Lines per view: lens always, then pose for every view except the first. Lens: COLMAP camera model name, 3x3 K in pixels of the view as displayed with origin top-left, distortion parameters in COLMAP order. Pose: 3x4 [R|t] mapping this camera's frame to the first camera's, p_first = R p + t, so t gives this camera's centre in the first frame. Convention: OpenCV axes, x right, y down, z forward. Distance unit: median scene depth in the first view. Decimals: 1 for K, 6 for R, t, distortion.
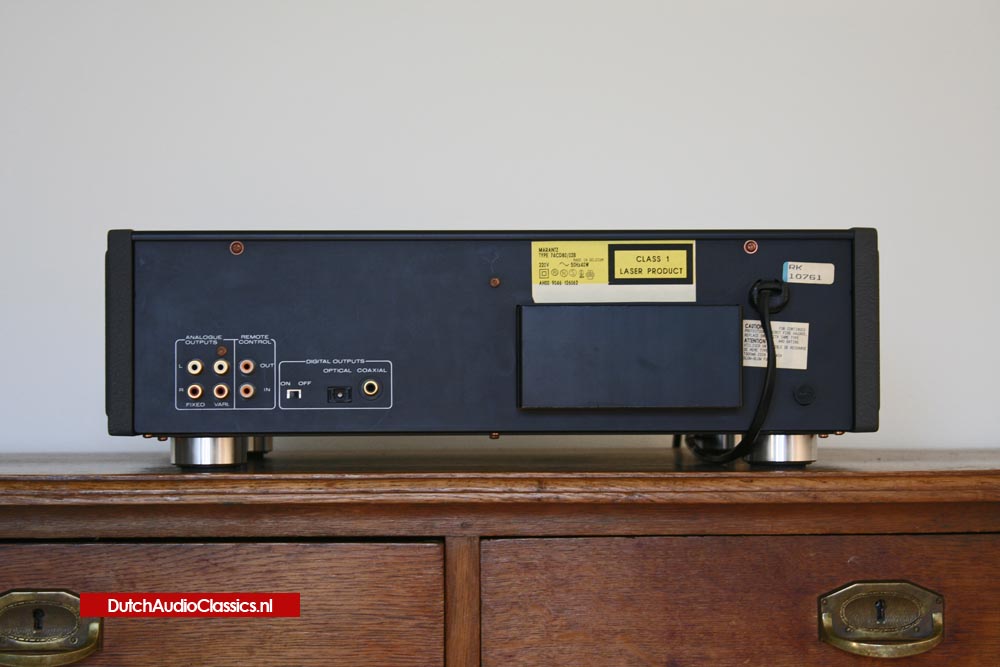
lens RADIAL K [[2467.0, 0, 499.0], [0, 2467.0, 327.0], [0, 0, 1]] dist [0.124623, 0.000000]
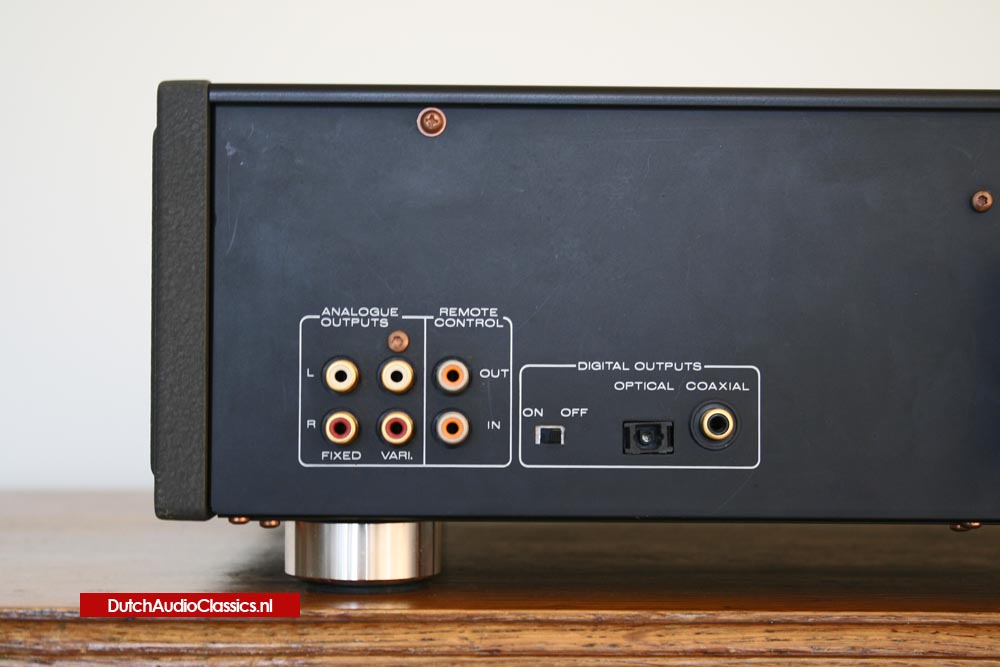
lens RADIAL K [[2373.4, 0, 506.8], [0, 2373.4, 343.3], [0, 0, 1]] dist [0.160027, 0.000000]
pose [[0.999865, 0.010844, -0.012372, -0.086017], [-0.010729, 0.999899, 0.009322, 0.005651], [0.012472, -0.009188, 0.999880, 0.550098]]
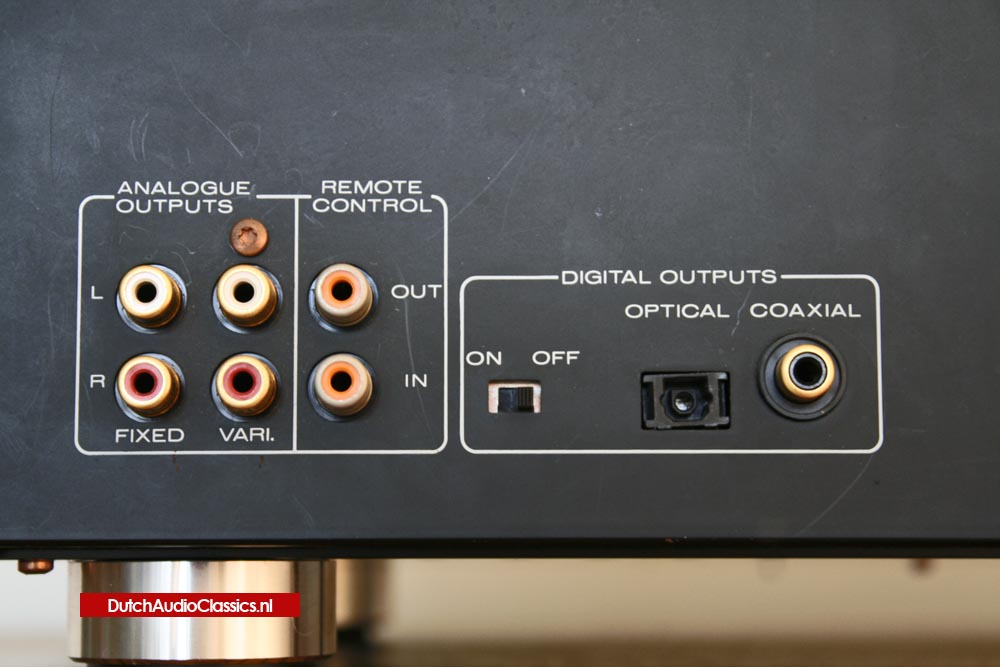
lens RADIAL K [[2467.0, 0, 492.3], [0, 2467.0, 331.4], [0, 0, 1]] dist [0.124623, 0.000000]
pose [[0.999537, 0.000240, -0.030423, -0.077419], [-0.002351, 0.997590, -0.069351, 0.038607], [0.030333, 0.069390, 0.997128, 0.731697]]
